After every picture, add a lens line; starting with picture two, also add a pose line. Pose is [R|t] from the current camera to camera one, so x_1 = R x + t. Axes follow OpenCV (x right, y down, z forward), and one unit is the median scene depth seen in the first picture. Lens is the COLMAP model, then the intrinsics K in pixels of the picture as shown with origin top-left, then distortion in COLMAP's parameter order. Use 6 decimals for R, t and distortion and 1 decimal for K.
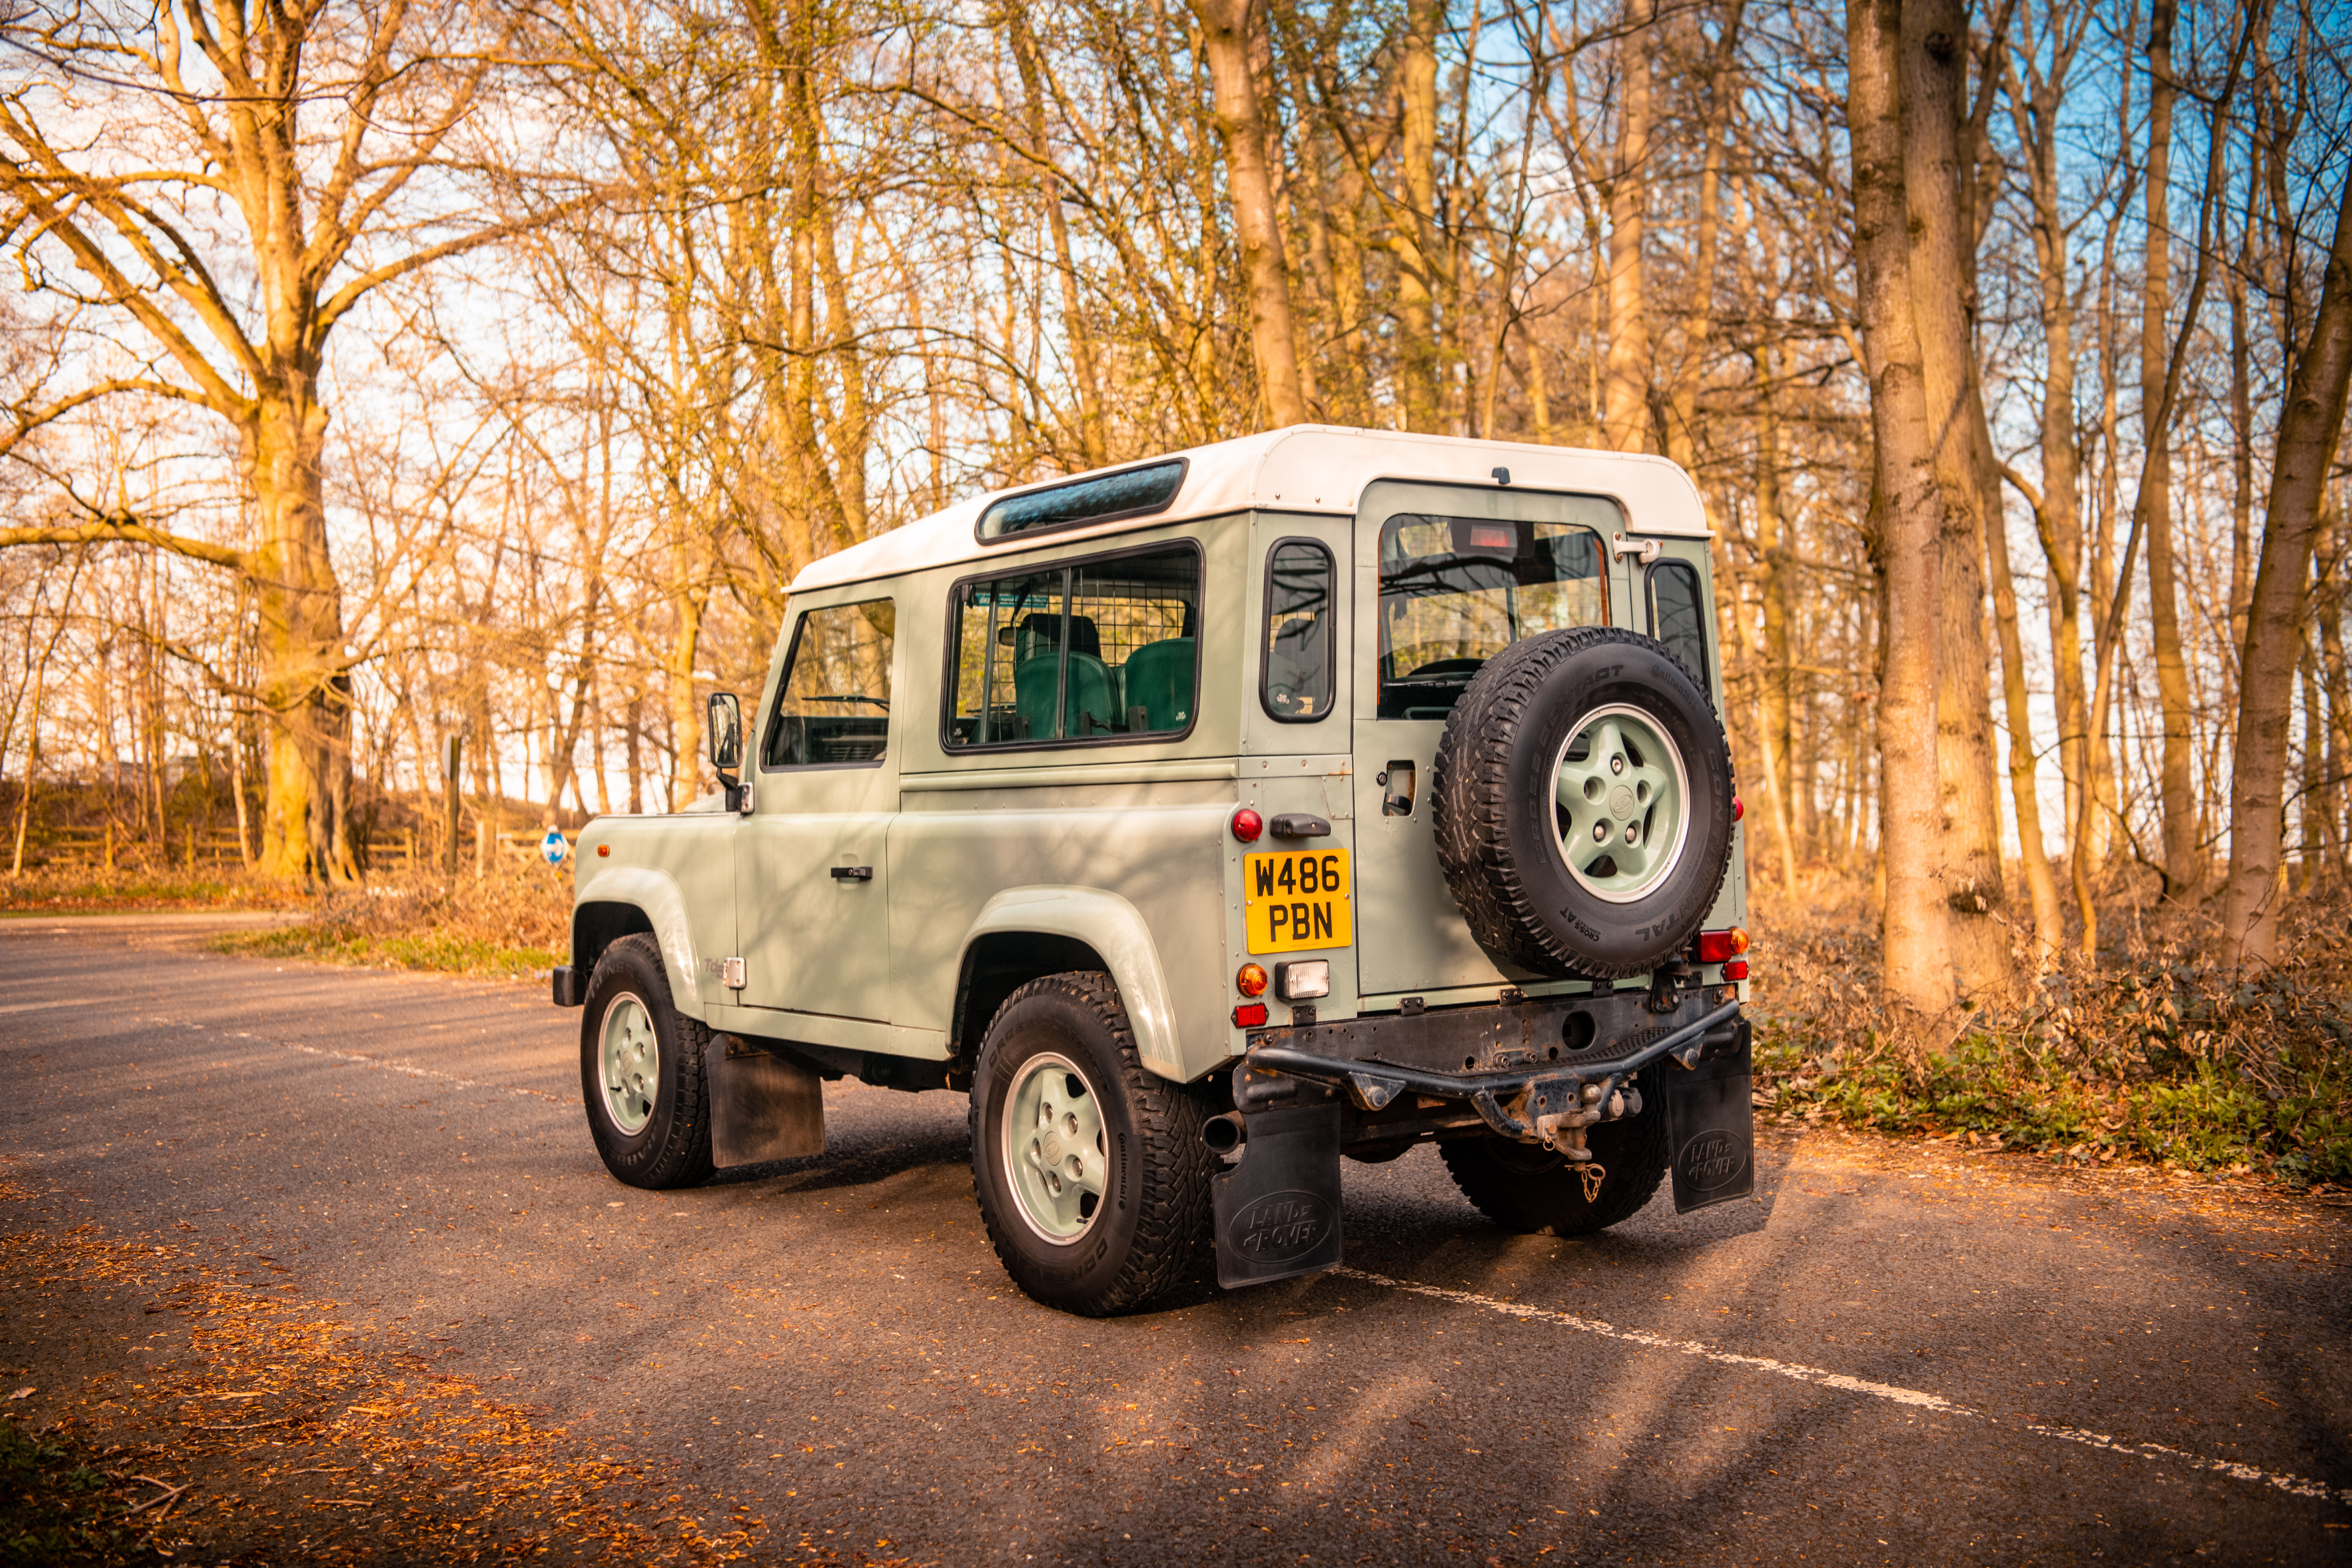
lens RADIAL K [[2598.2, 0, 1175.7], [0, 2598.2, 782.9], [0, 0, 1]] dist [-0.023150, 0.000000]
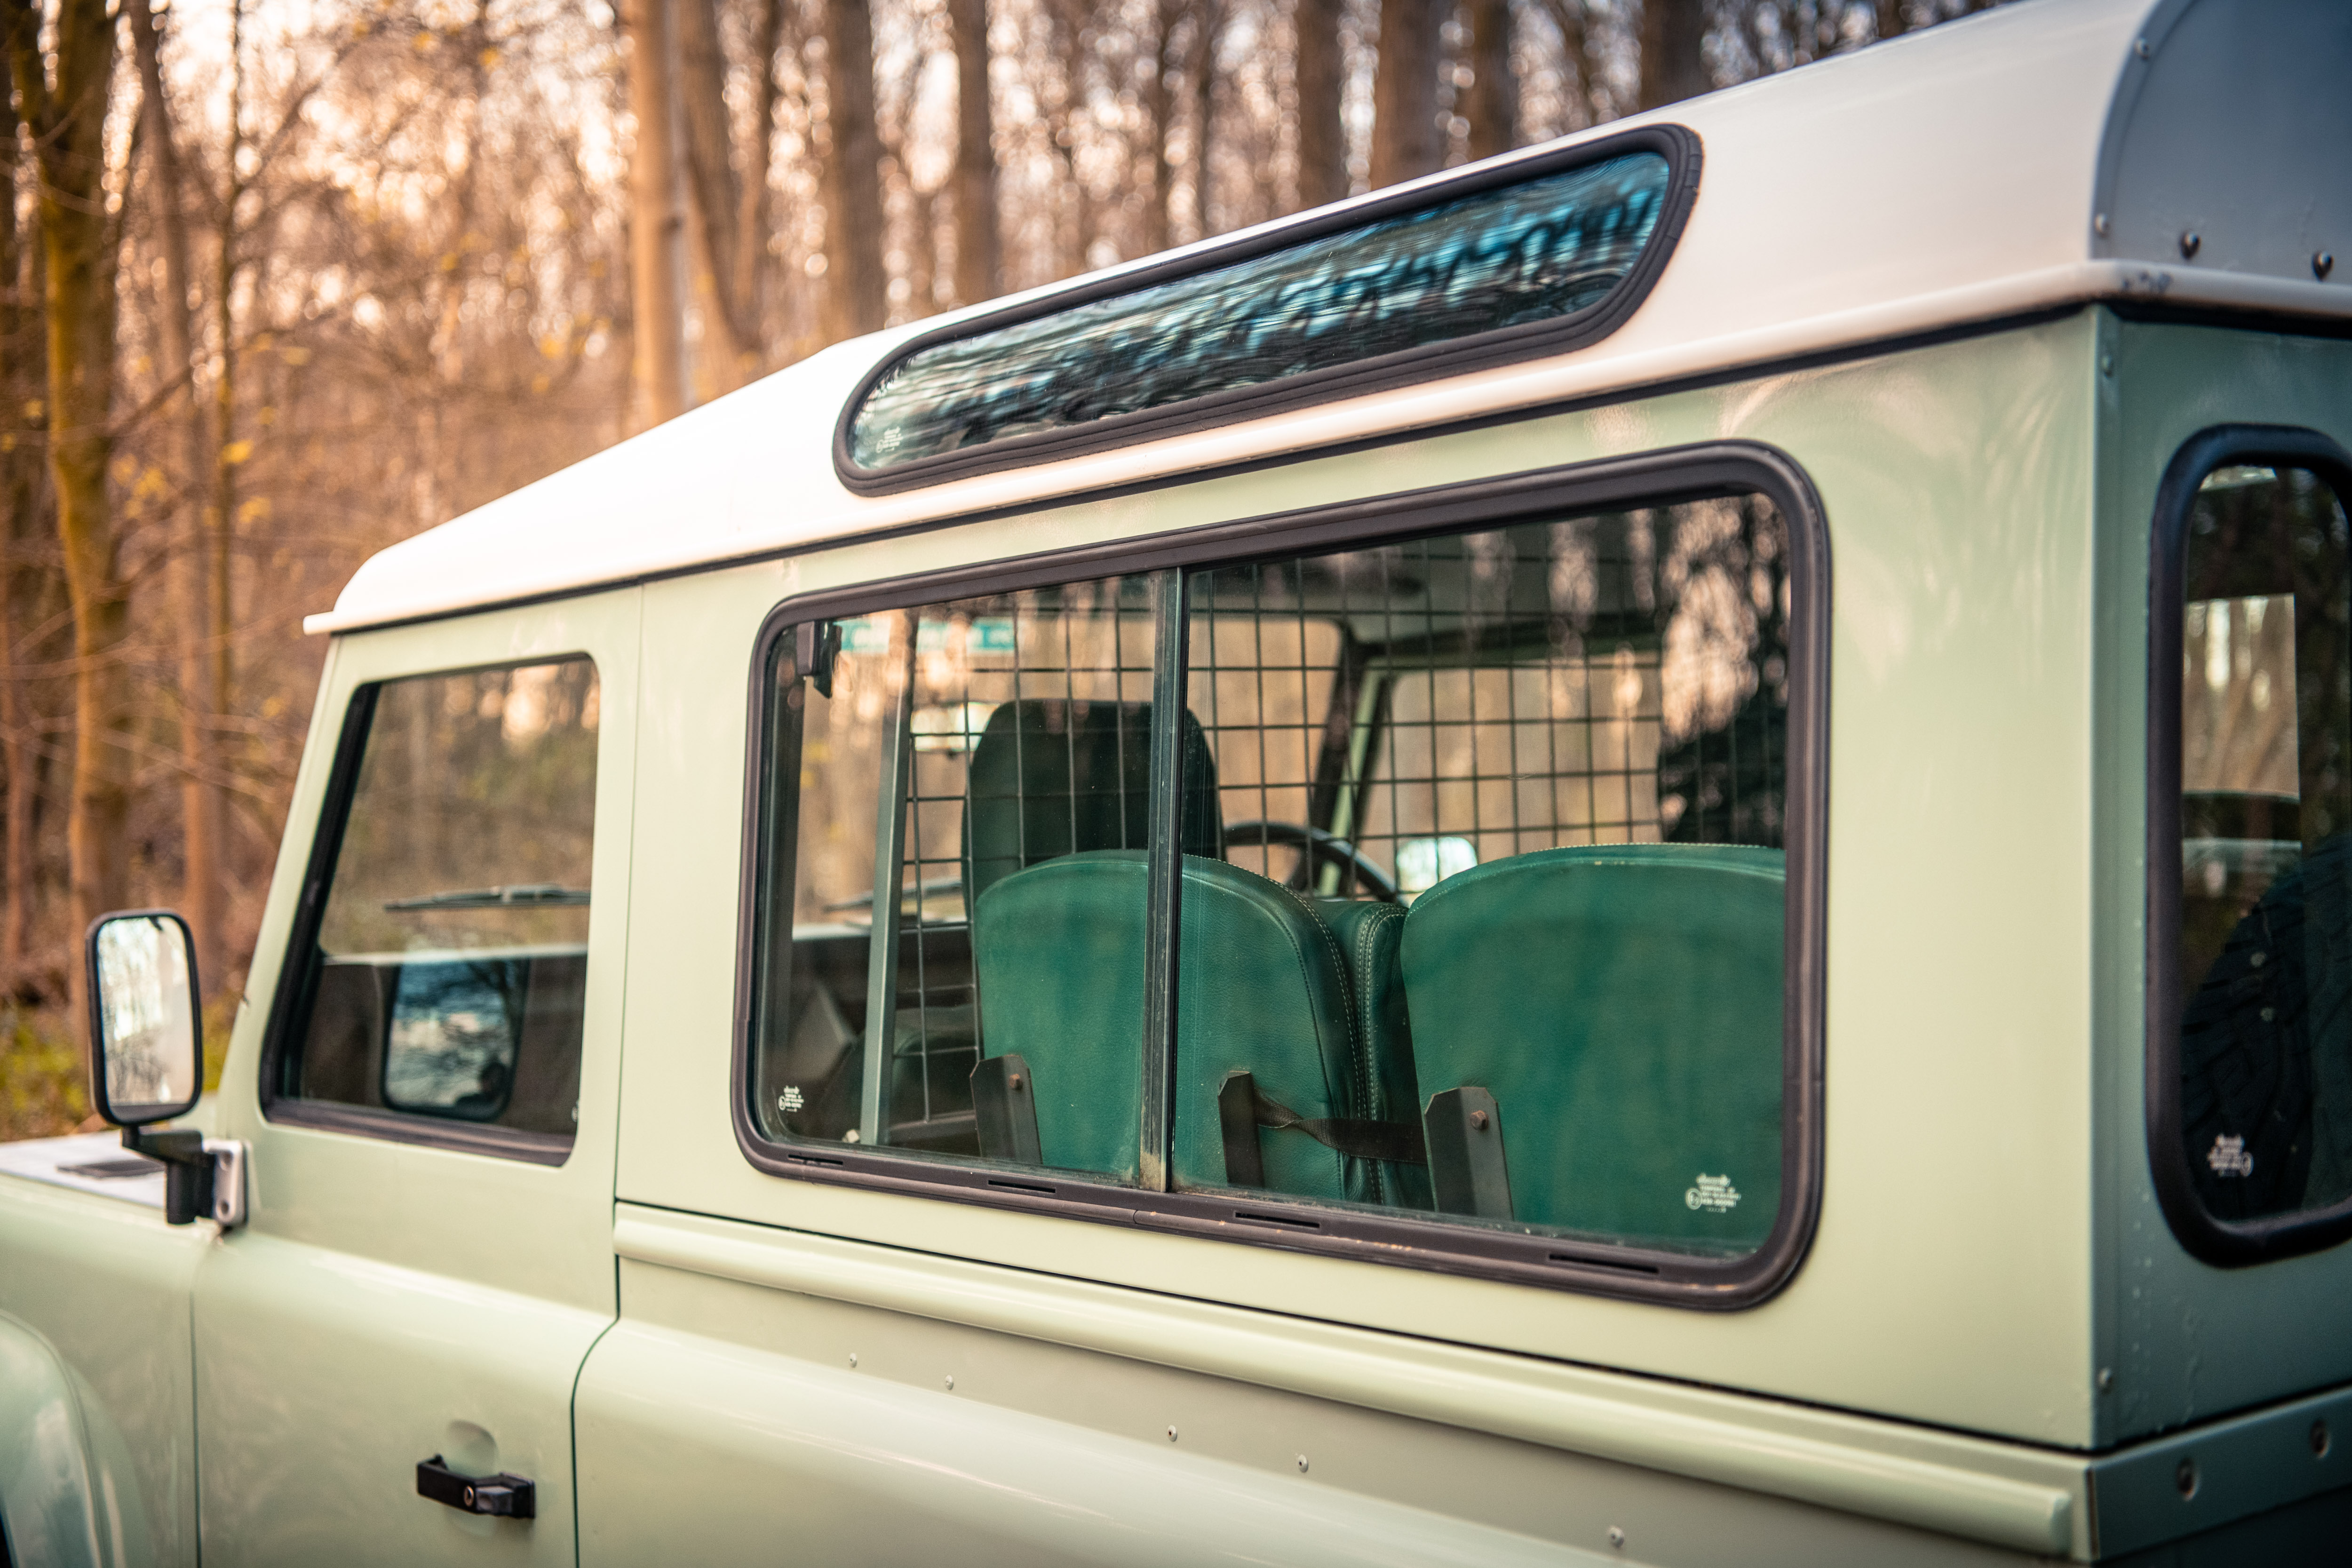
lens RADIAL K [[2936.0, 0, 1176.9], [0, 2936.0, 783.2], [0, 0, 1]] dist [0.013050, 0.000000]
pose [[0.999096, -0.016179, 0.039319, -0.050554], [0.016064, 0.999866, 0.003252, -0.057569], [-0.039366, -0.002617, 0.999221, 0.645727]]
